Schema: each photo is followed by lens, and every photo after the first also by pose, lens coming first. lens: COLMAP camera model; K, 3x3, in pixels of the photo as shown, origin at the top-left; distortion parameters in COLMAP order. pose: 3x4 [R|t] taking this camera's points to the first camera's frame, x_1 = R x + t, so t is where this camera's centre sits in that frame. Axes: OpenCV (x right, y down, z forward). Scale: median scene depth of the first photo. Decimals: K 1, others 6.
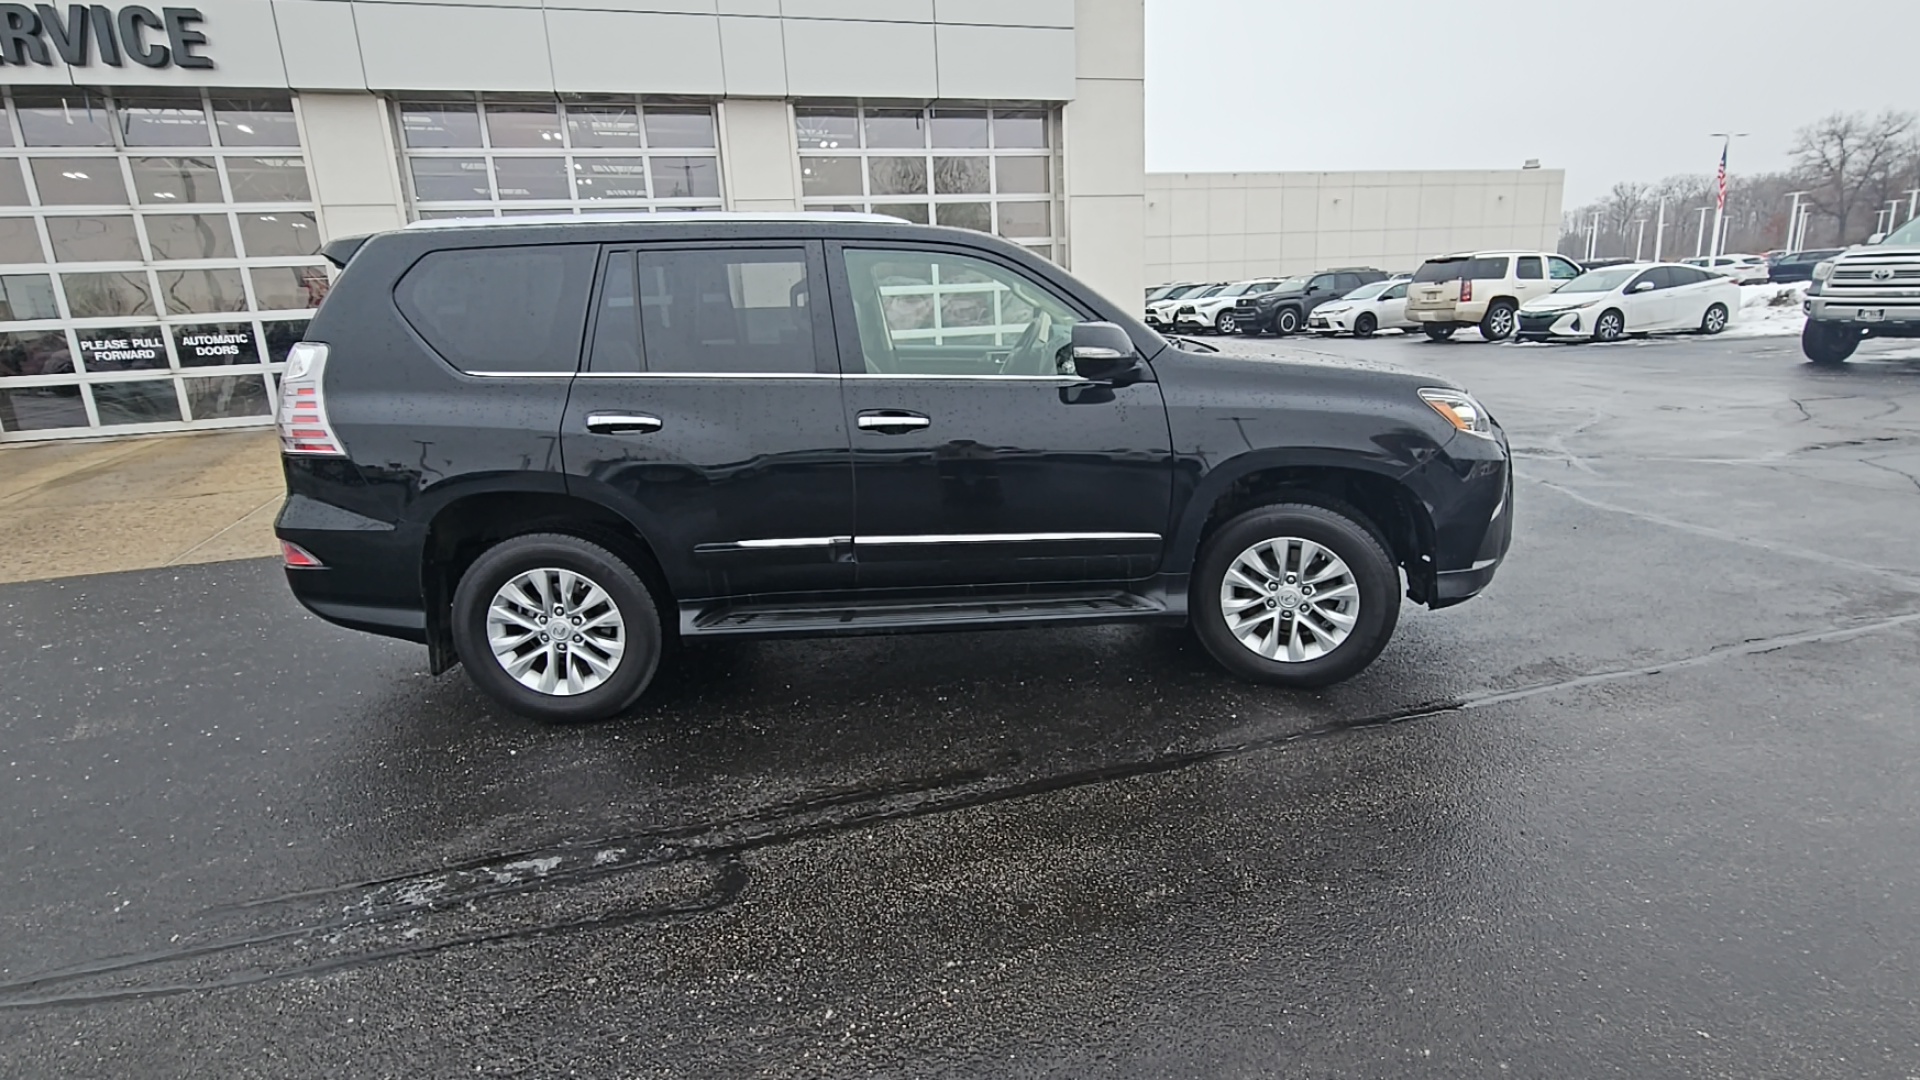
lens RADIAL K [[965.6, 0, 1021.2], [0, 965.6, 548.3], [0, 0, 1]] dist [-0.027931, -0.000485]
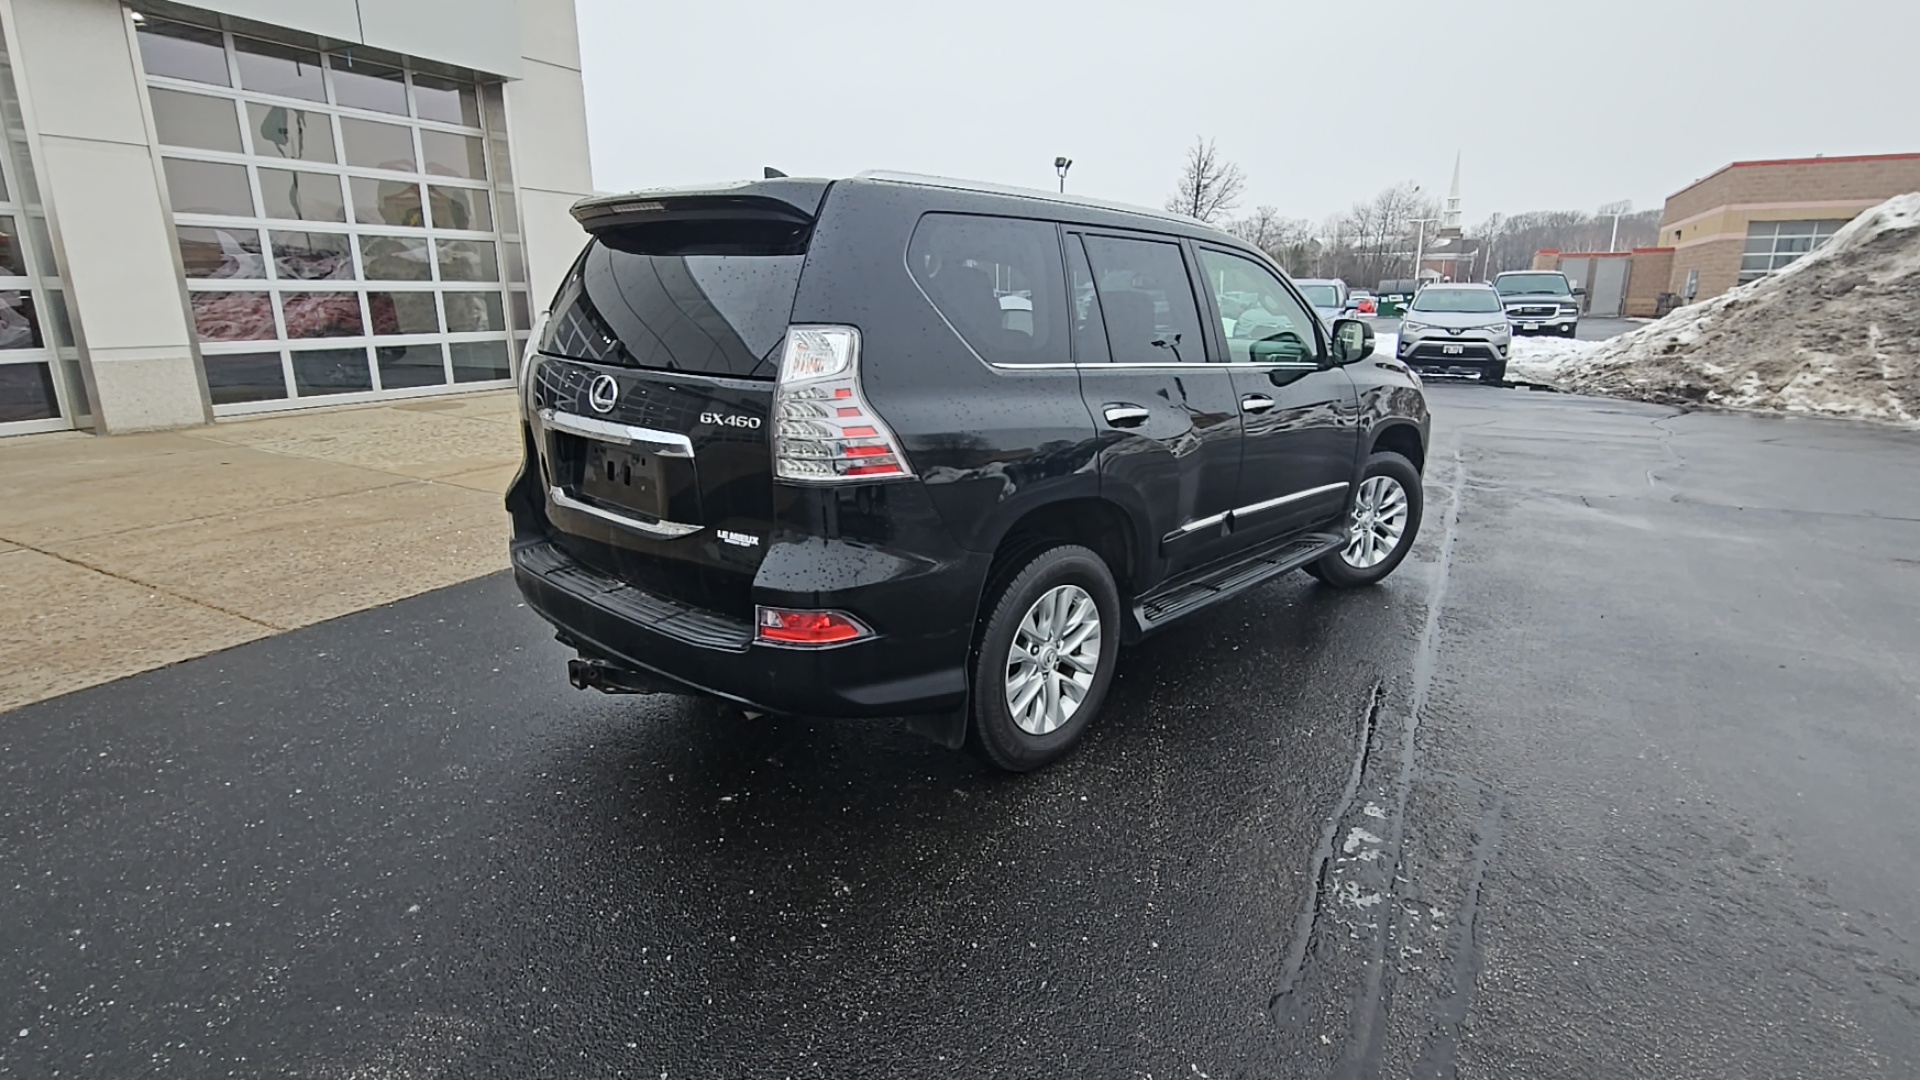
lens RADIAL K [[970.4, 0, 980.3], [0, 970.4, 547.2], [0, 0, 1]] dist [-0.002389, -0.001016]
pose [[0.695180, -0.144371, 0.704188, -1.142018], [0.161161, 0.985989, 0.043046, -0.063187], [-0.700537, 0.083563, 0.708707, 0.405603]]
